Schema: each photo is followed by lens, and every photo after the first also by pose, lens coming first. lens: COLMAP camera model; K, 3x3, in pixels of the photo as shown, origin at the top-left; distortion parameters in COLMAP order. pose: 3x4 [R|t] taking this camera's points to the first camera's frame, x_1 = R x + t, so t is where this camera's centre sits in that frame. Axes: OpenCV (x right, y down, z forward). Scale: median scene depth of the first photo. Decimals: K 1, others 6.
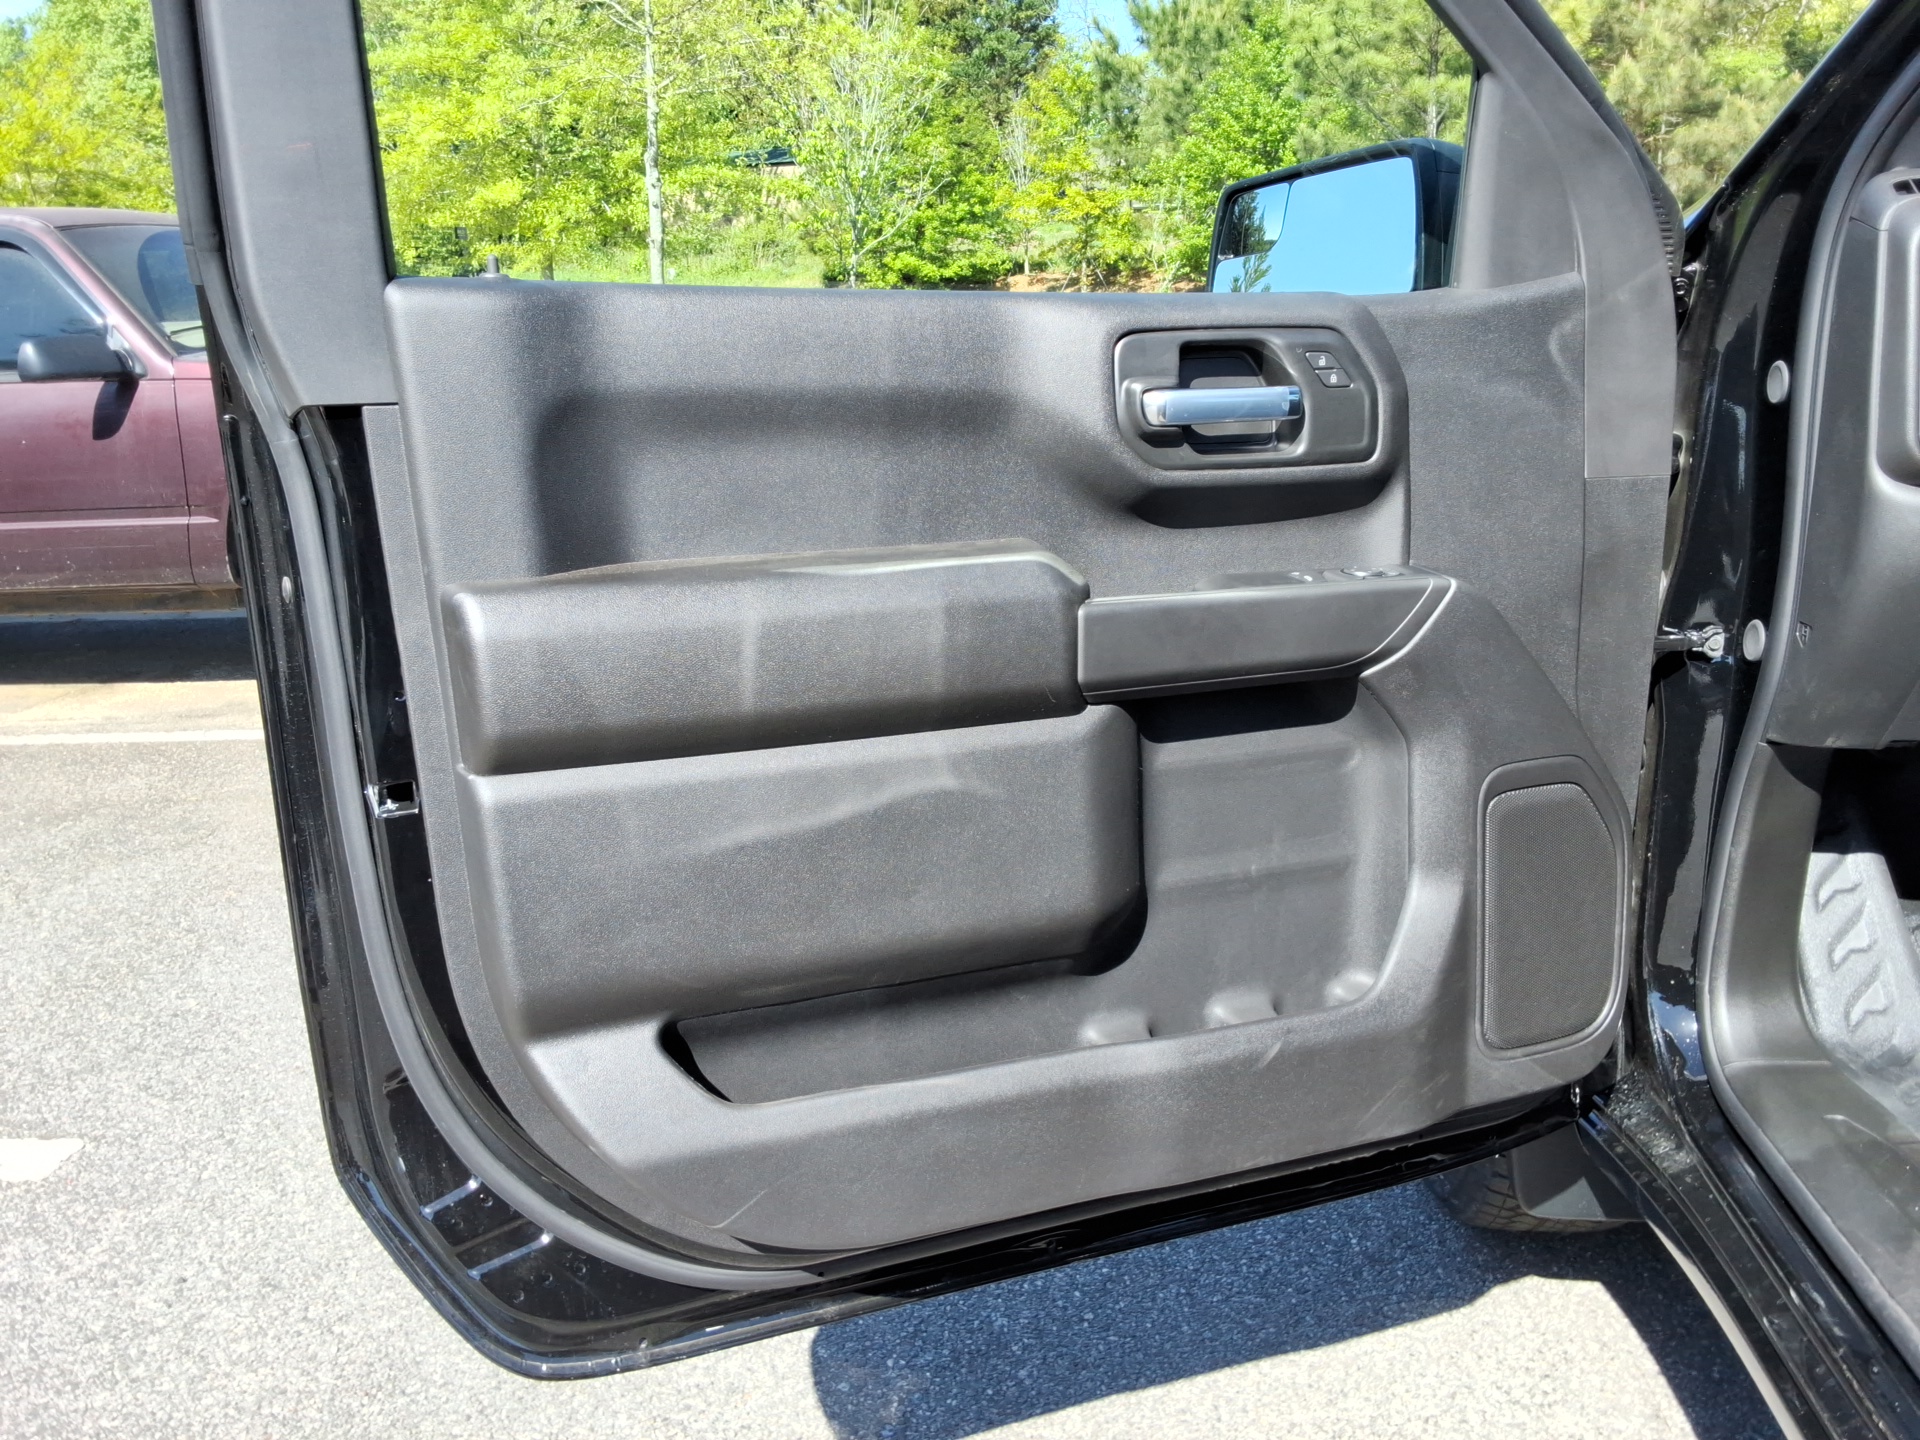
lens RADIAL K [[1541.9, 0, 963.8], [0, 1541.9, 711.9], [0, 0, 1]] dist [0.077617, -0.137273]
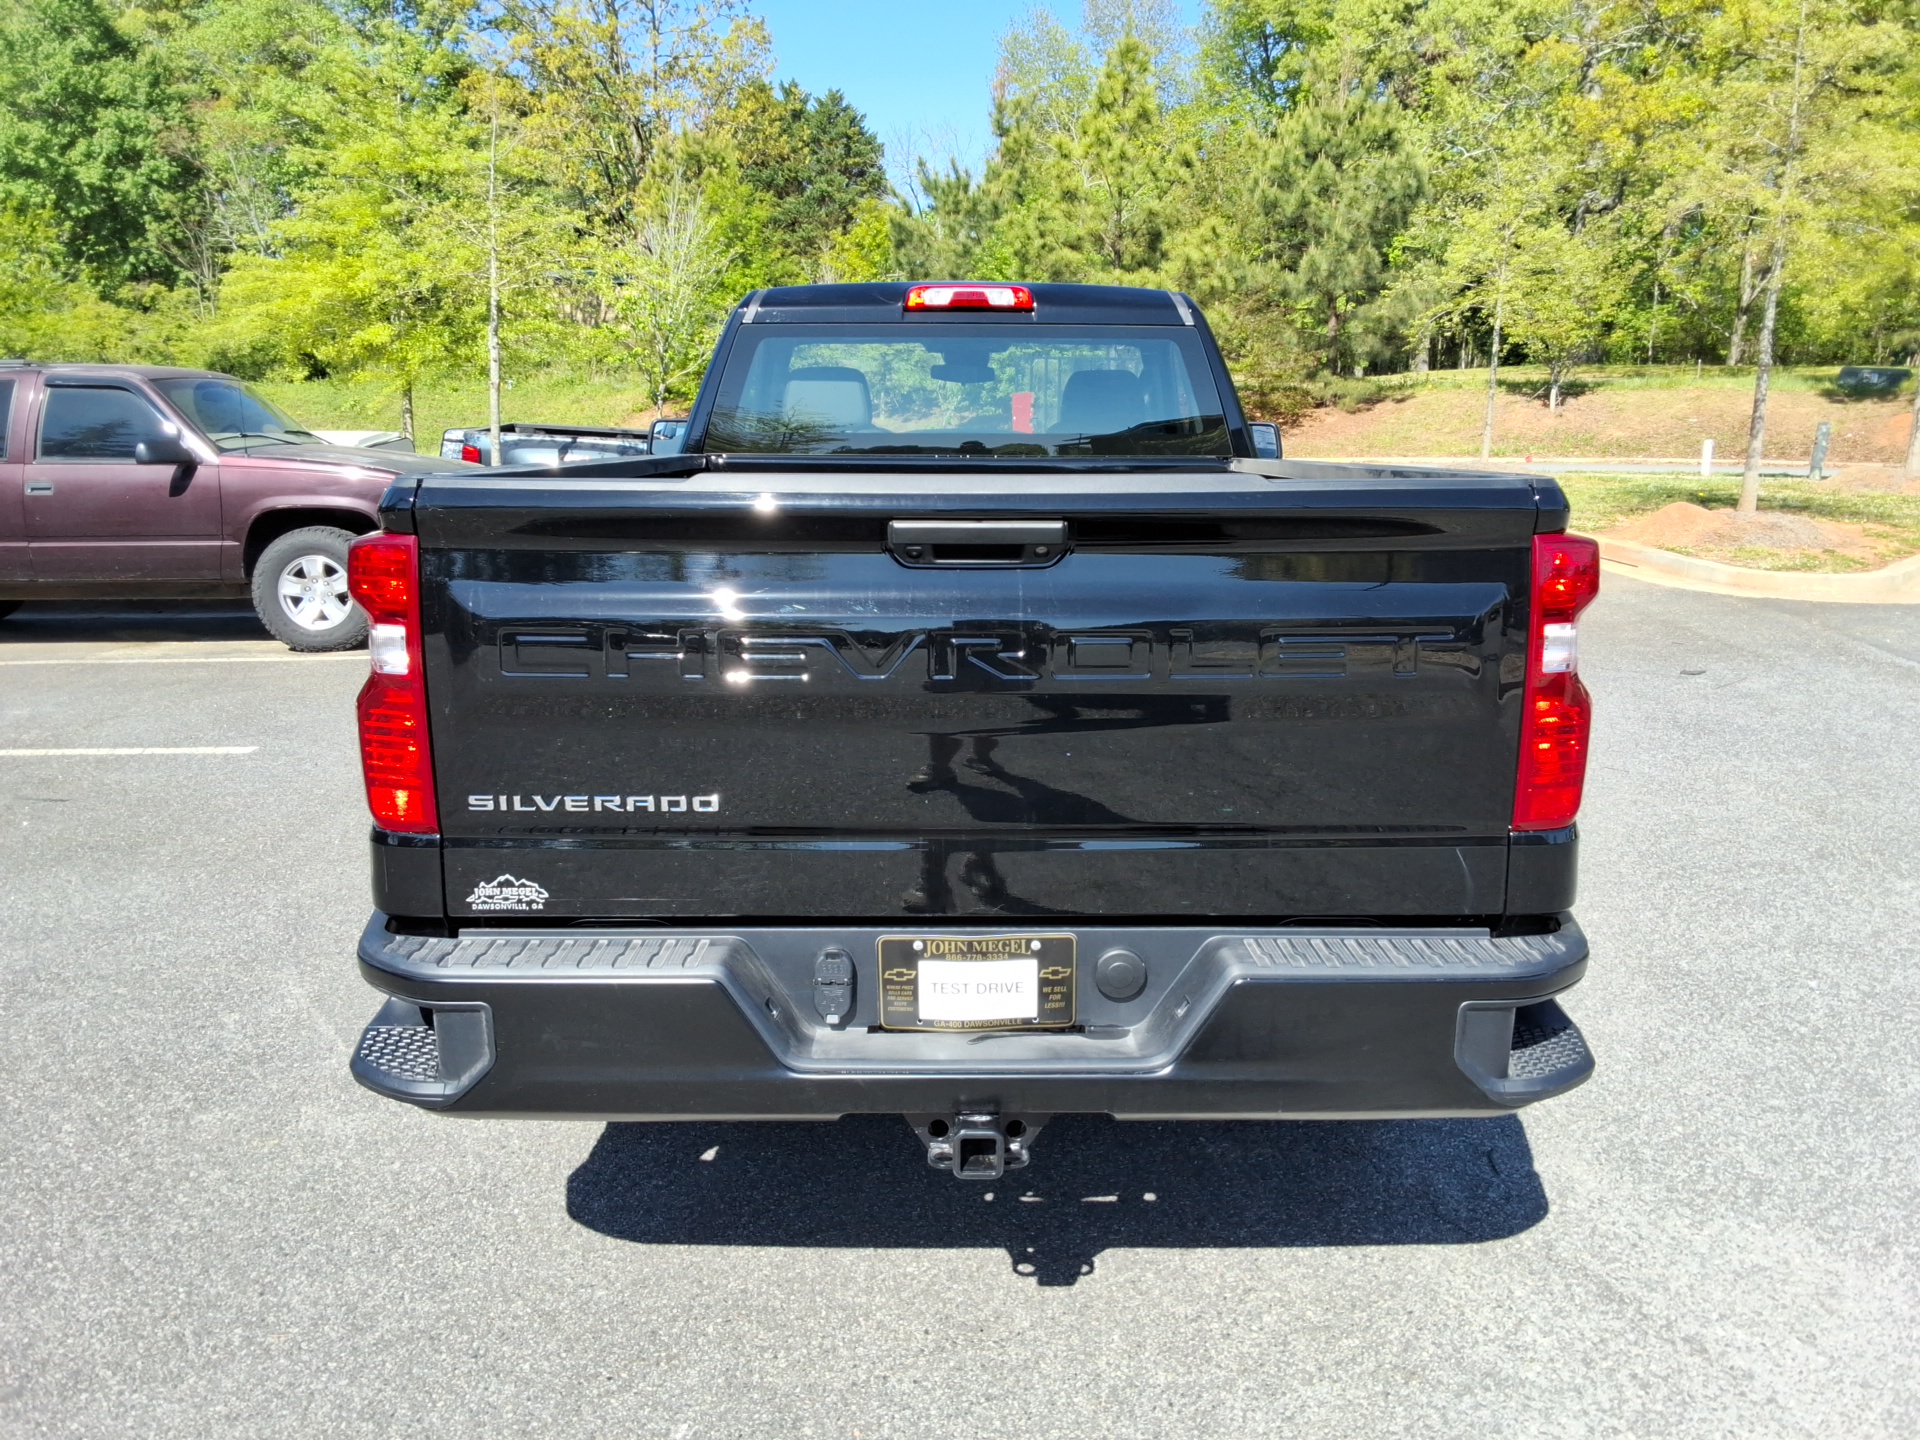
lens RADIAL K [[1545.8, 0, 967.9], [0, 1545.8, 713.4], [0, 0, 1]] dist [0.107801, -0.157293]
pose [[0.994534, 0.017882, 0.102870, 0.030125], [-0.010590, 0.997420, -0.071000, 0.032271], [-0.103874, 0.069523, 0.992158, -0.147065]]
